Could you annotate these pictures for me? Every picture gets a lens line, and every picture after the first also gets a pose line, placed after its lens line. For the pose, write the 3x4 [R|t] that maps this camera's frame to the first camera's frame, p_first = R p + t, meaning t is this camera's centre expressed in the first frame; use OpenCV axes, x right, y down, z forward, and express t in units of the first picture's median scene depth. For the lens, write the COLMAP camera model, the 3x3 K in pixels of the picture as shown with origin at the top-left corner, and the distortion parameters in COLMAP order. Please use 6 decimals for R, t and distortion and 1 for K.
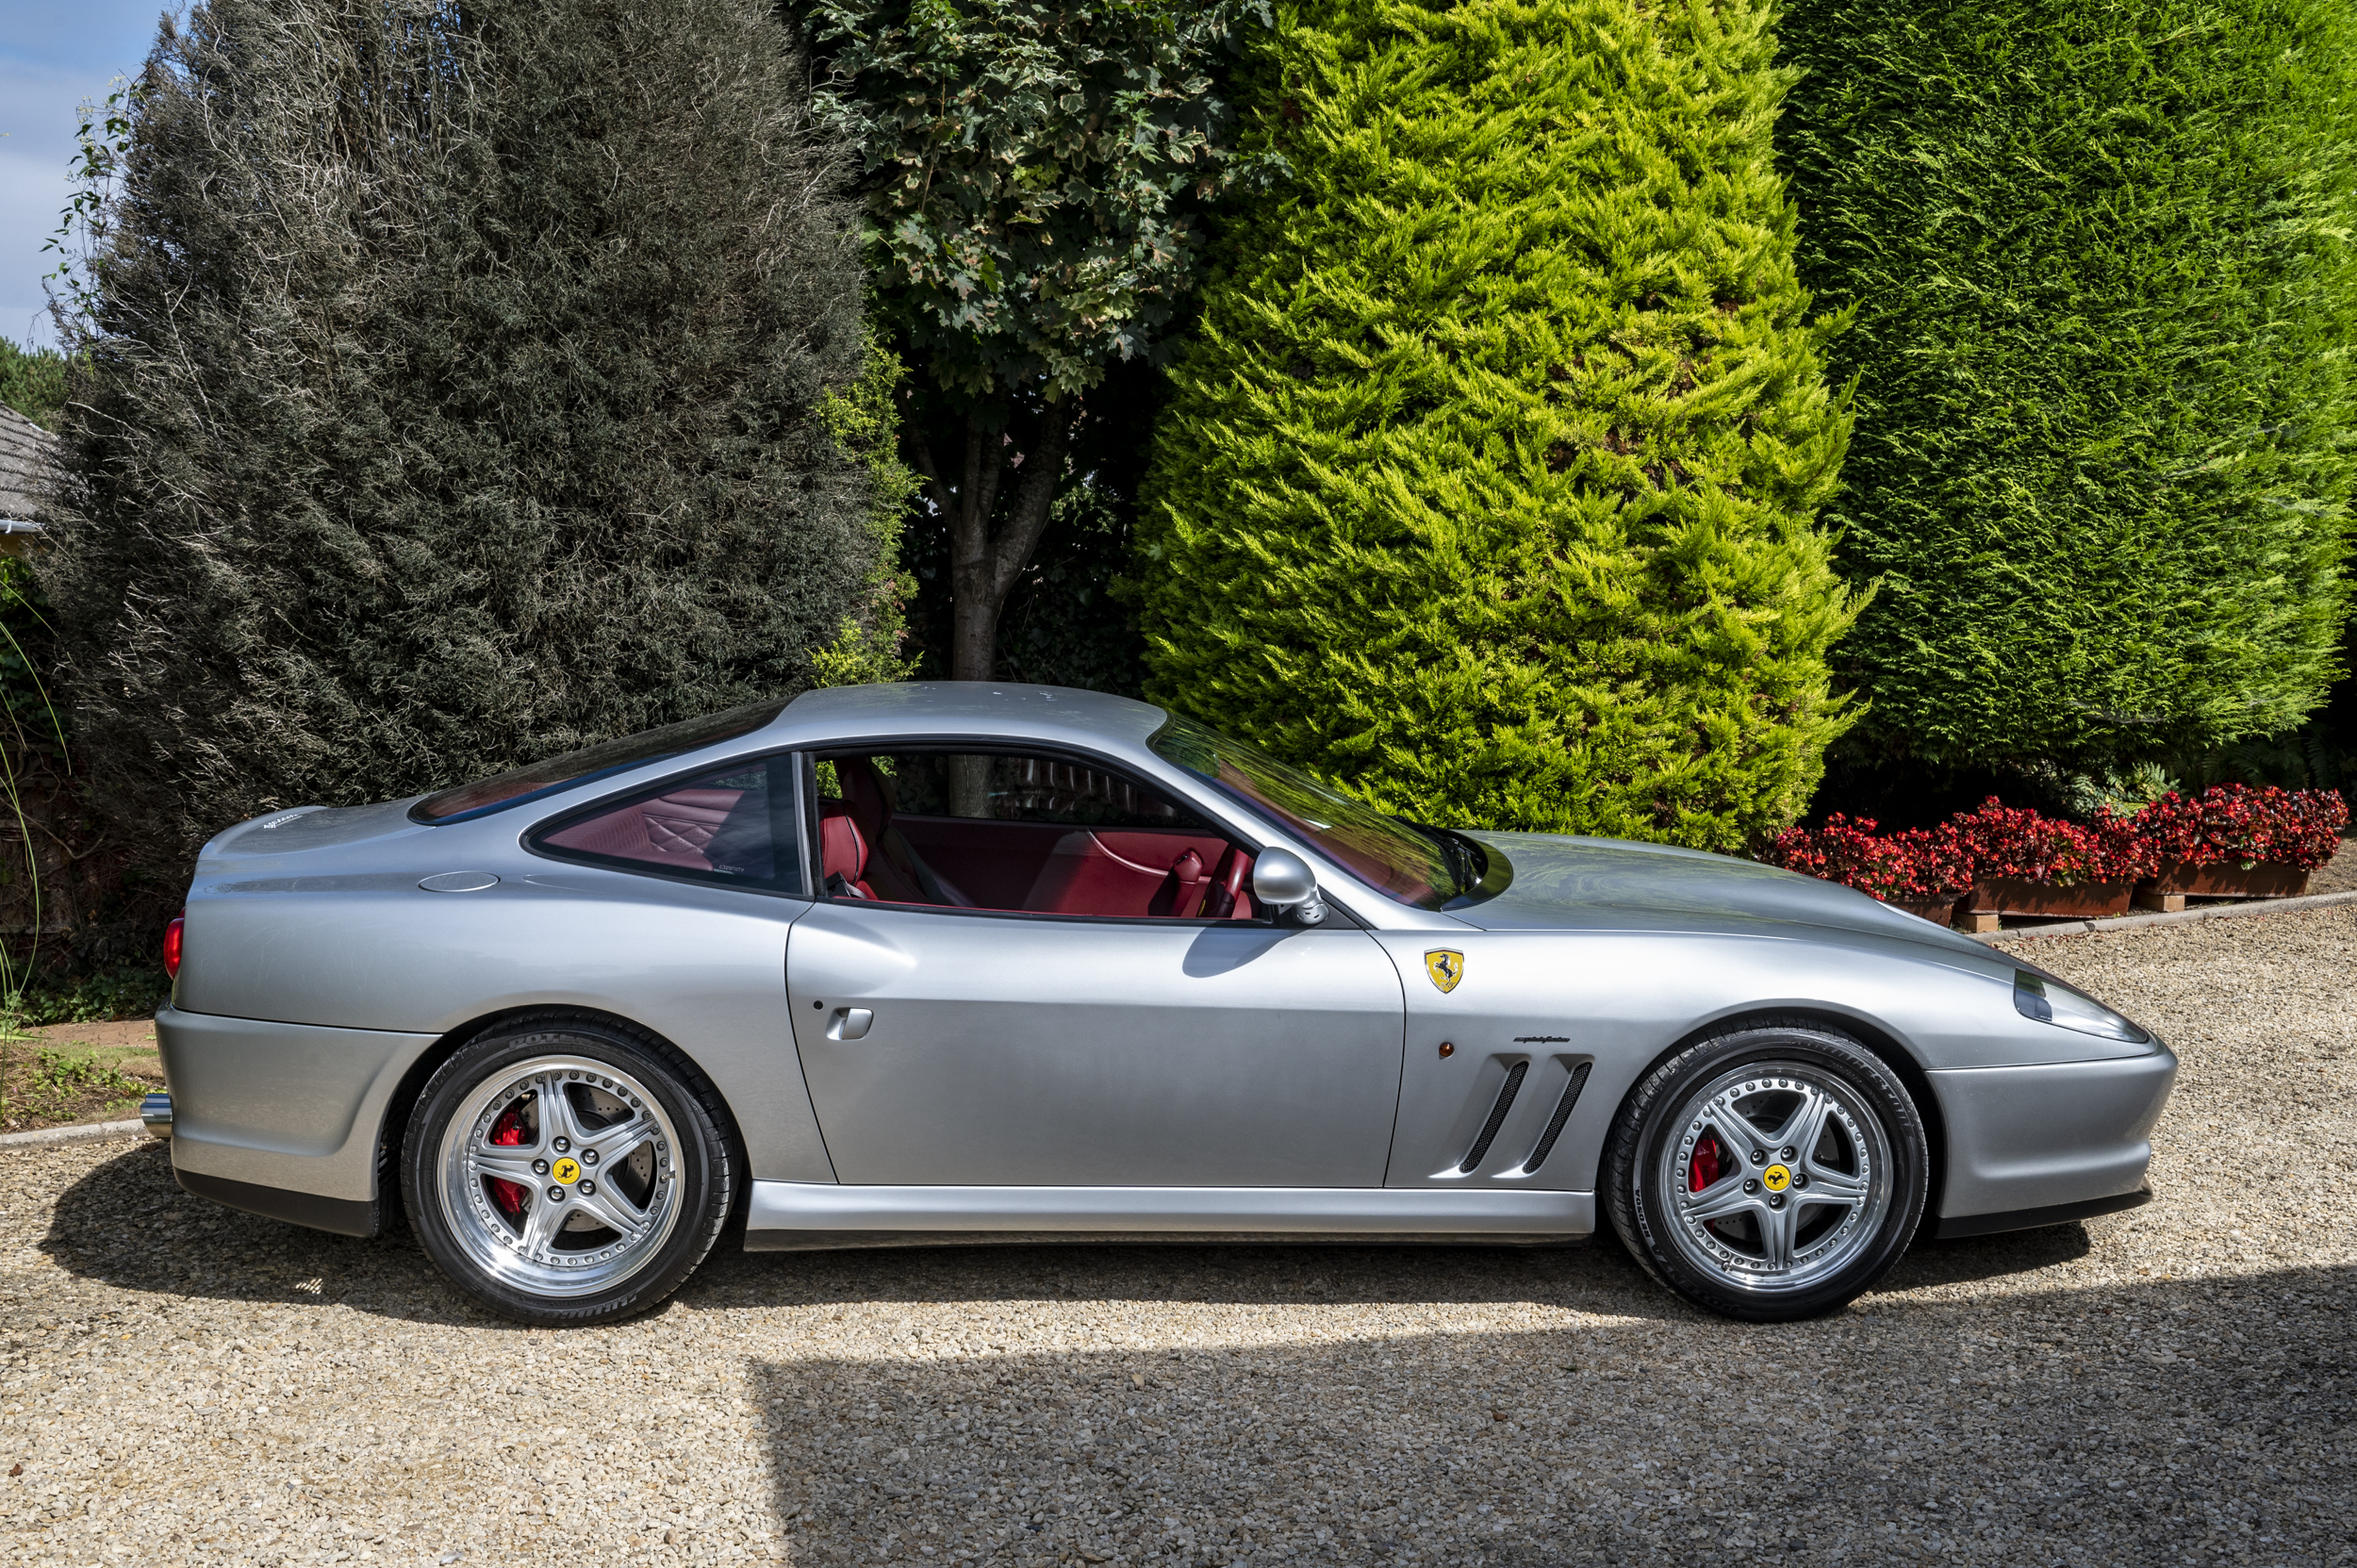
lens RADIAL K [[2399.4, 0, 1184.5], [0, 2399.4, 843.2], [0, 0, 1]] dist [-0.007562, -0.014983]
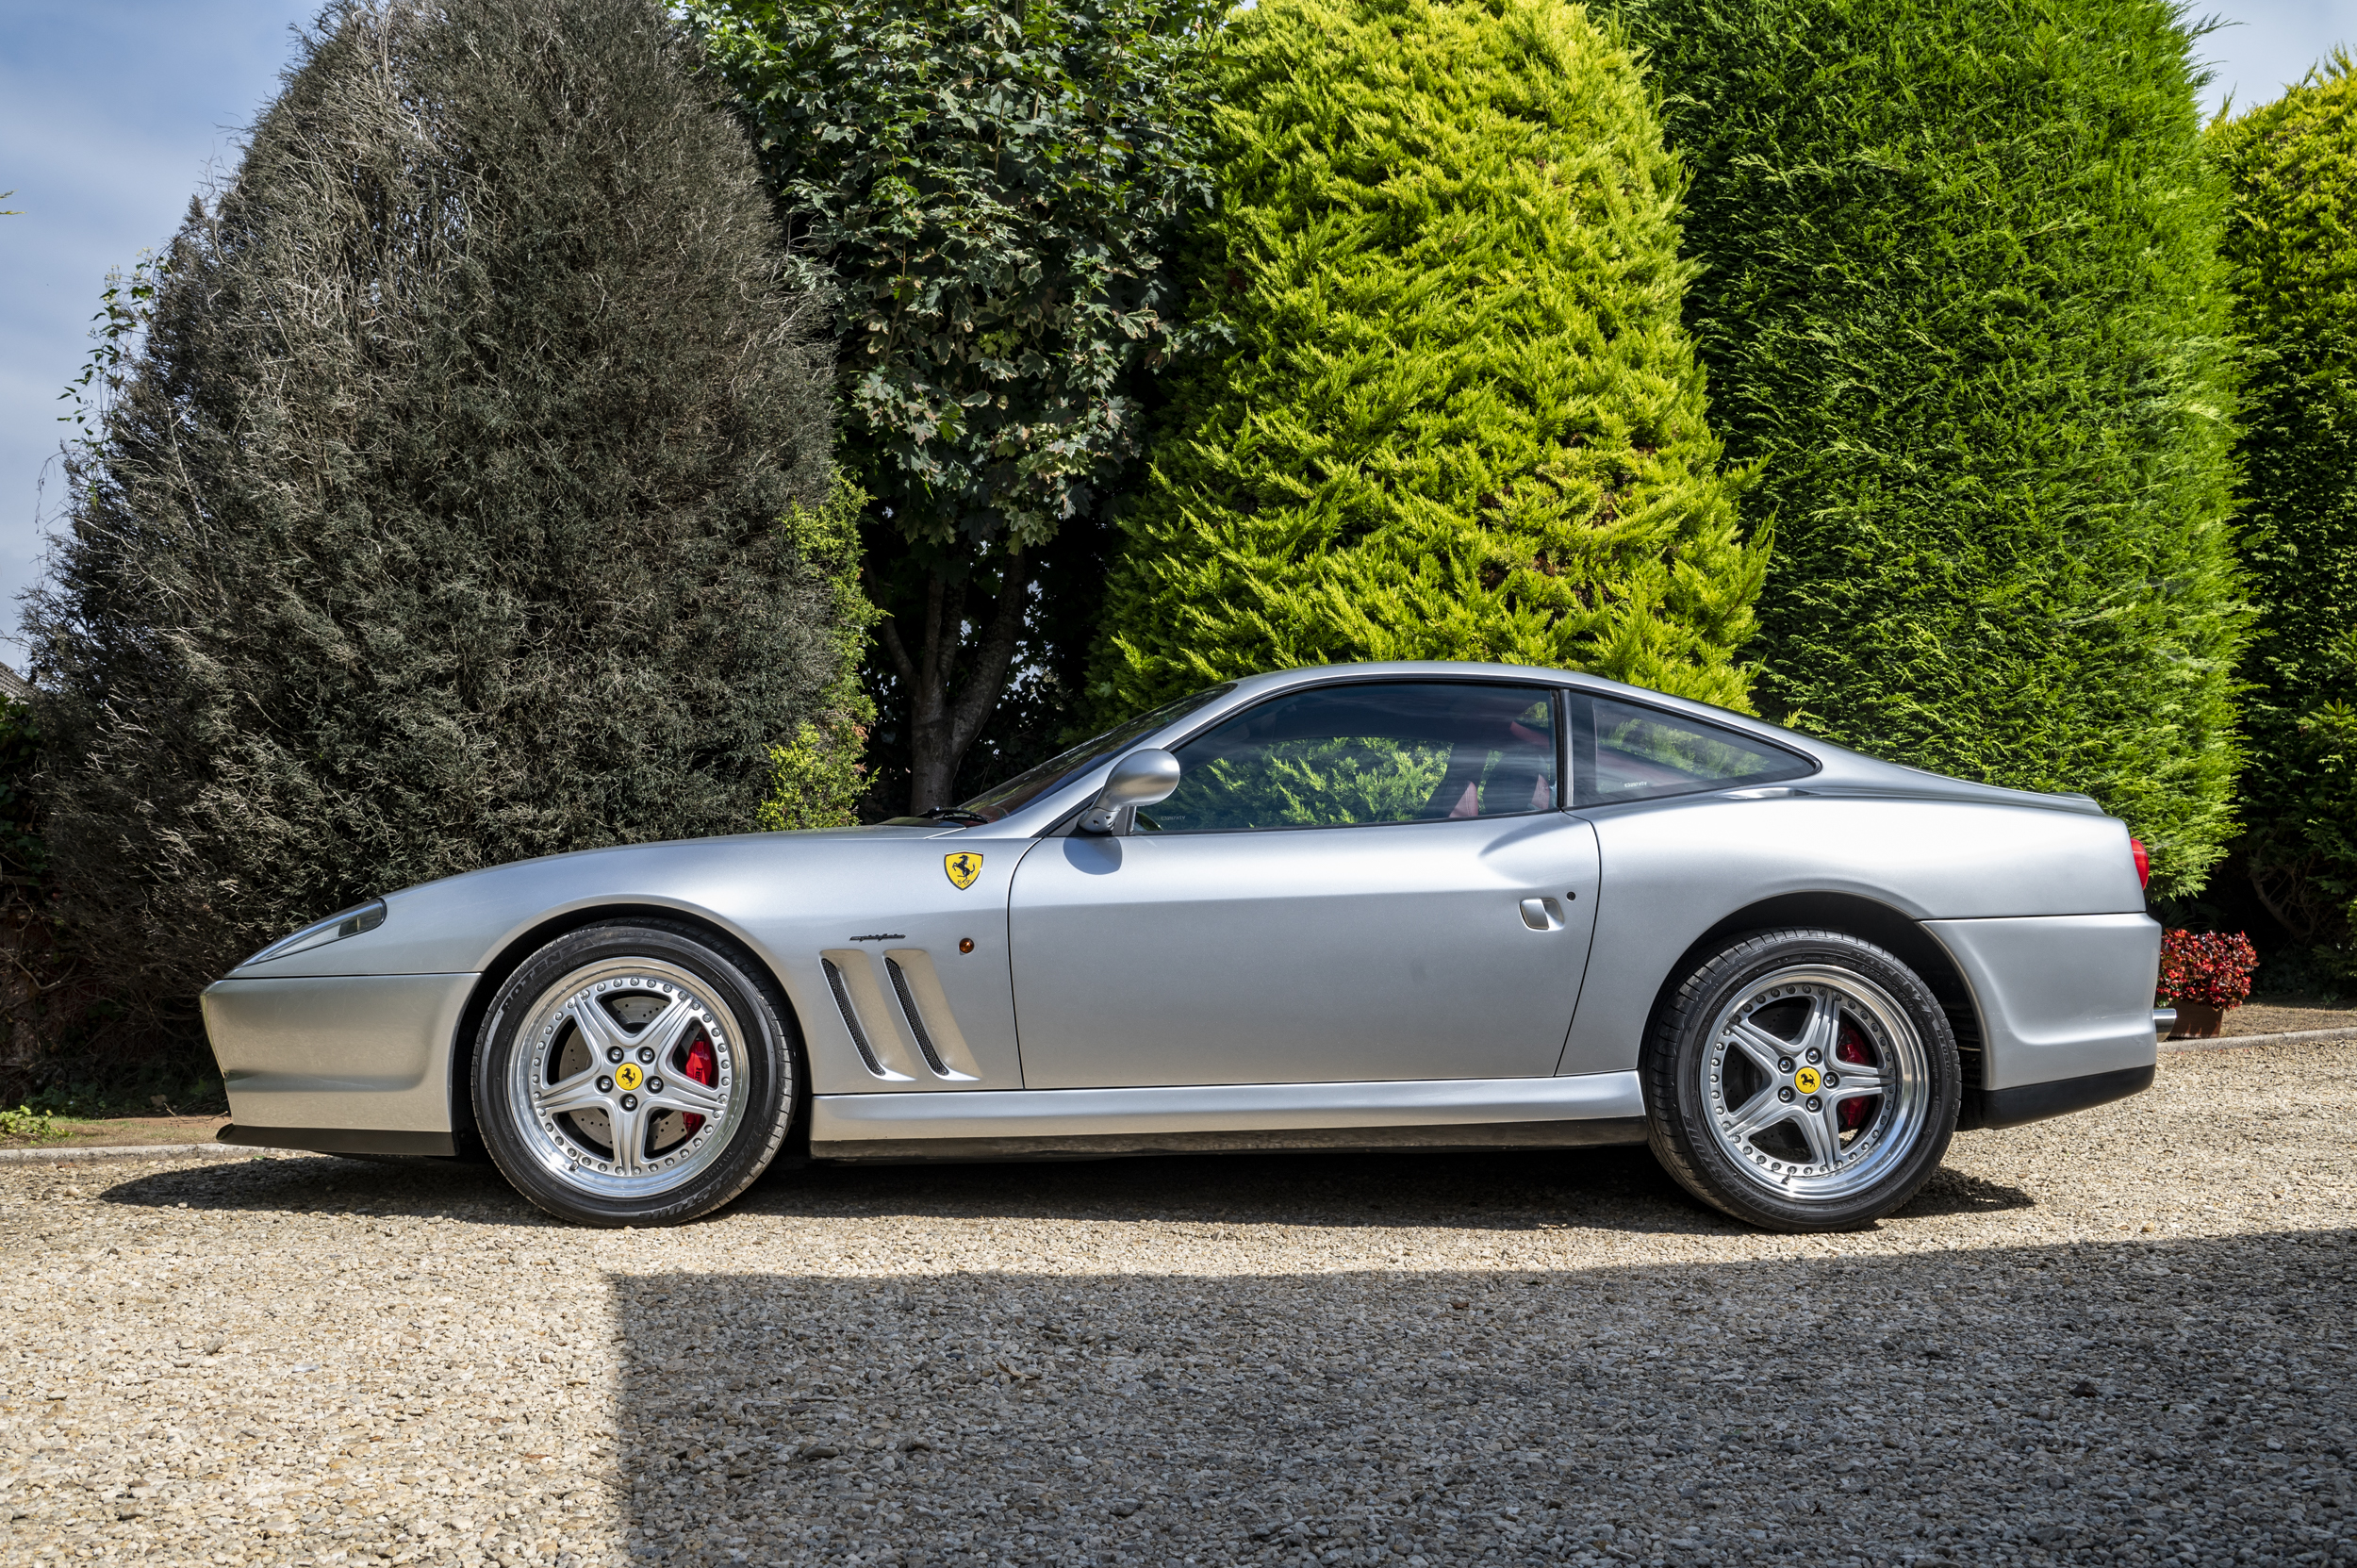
lens RADIAL K [[2206.3, 0, 1159.6], [0, 2206.3, 785.6], [0, 0, 1]] dist [-0.008237, -0.014357]
pose [[0.999864, 0.009400, 0.013559, -0.001037], [-0.006865, 0.984331, -0.176196, 0.098975], [-0.015003, 0.176079, 0.984262, 0.067378]]
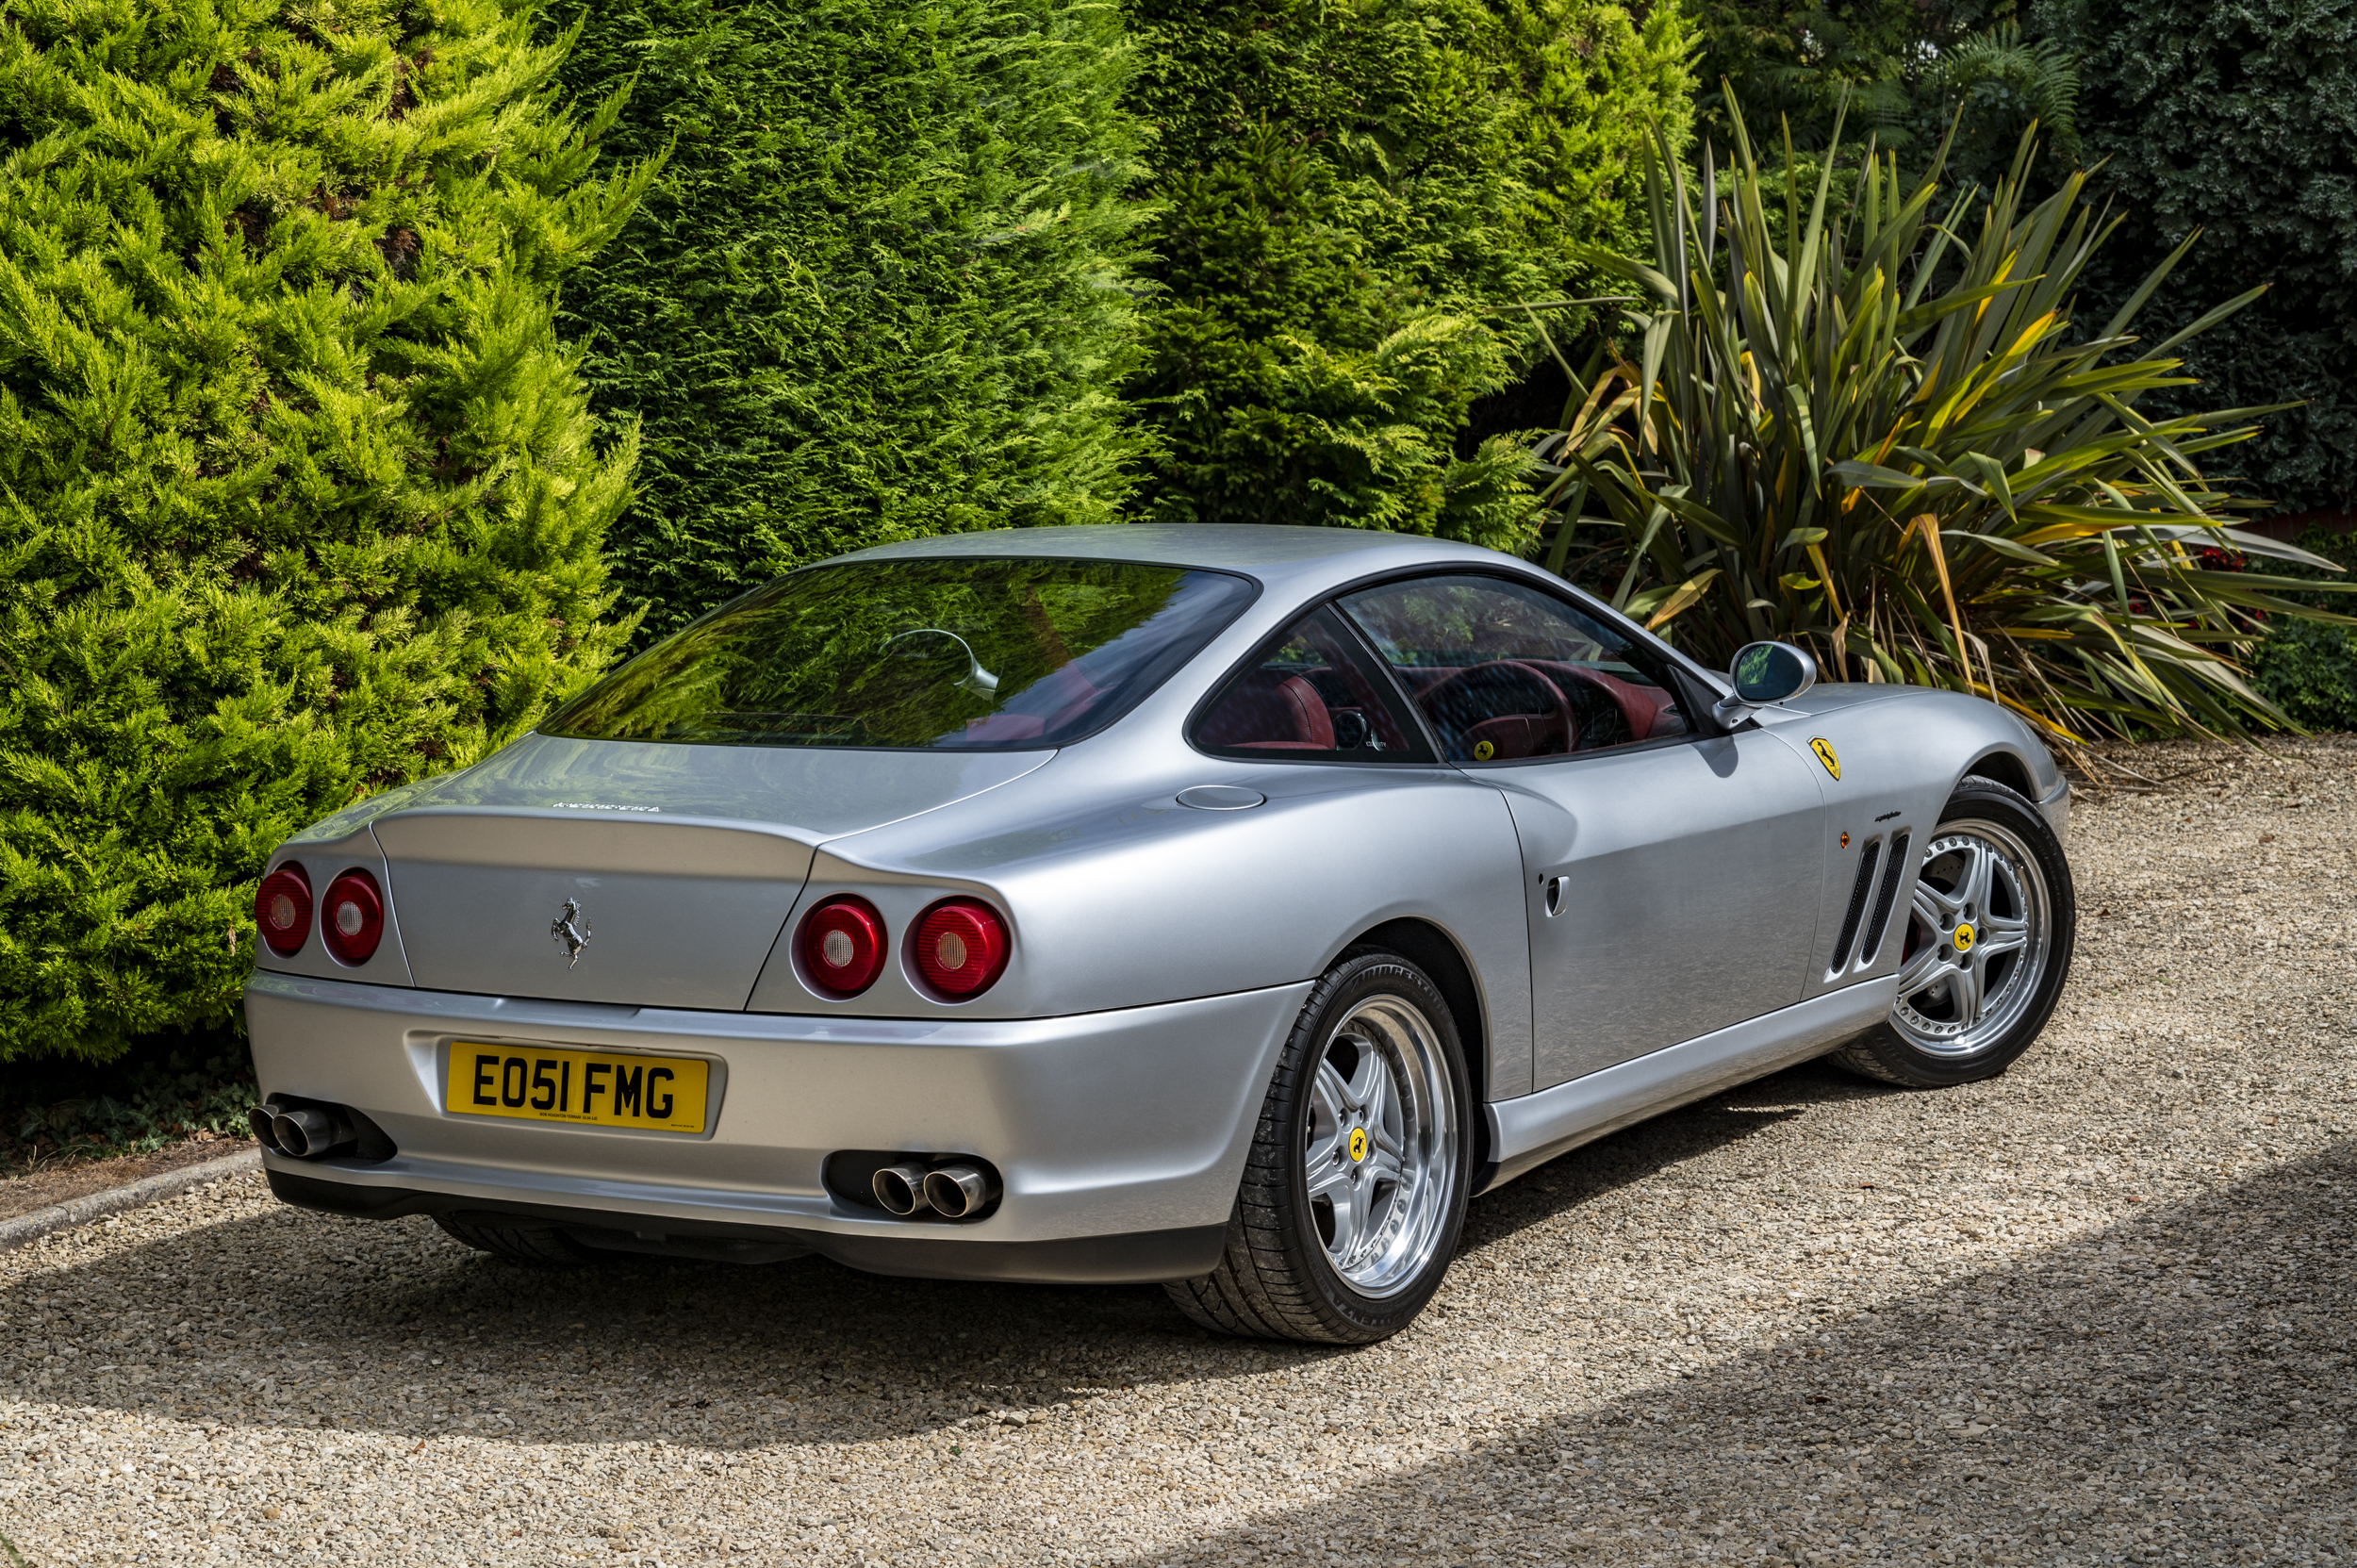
lens RADIAL K [[4955.7, 0, 1178.5], [0, 4955.7, 784.0], [0, 0, 1]] dist [-0.008405, -0.451306]
pose [[0.768900, -0.080180, 0.634321, -0.425551], [0.101393, 0.994842, 0.002846, -0.009593], [-0.631278, 0.062127, 0.773064, -0.040522]]
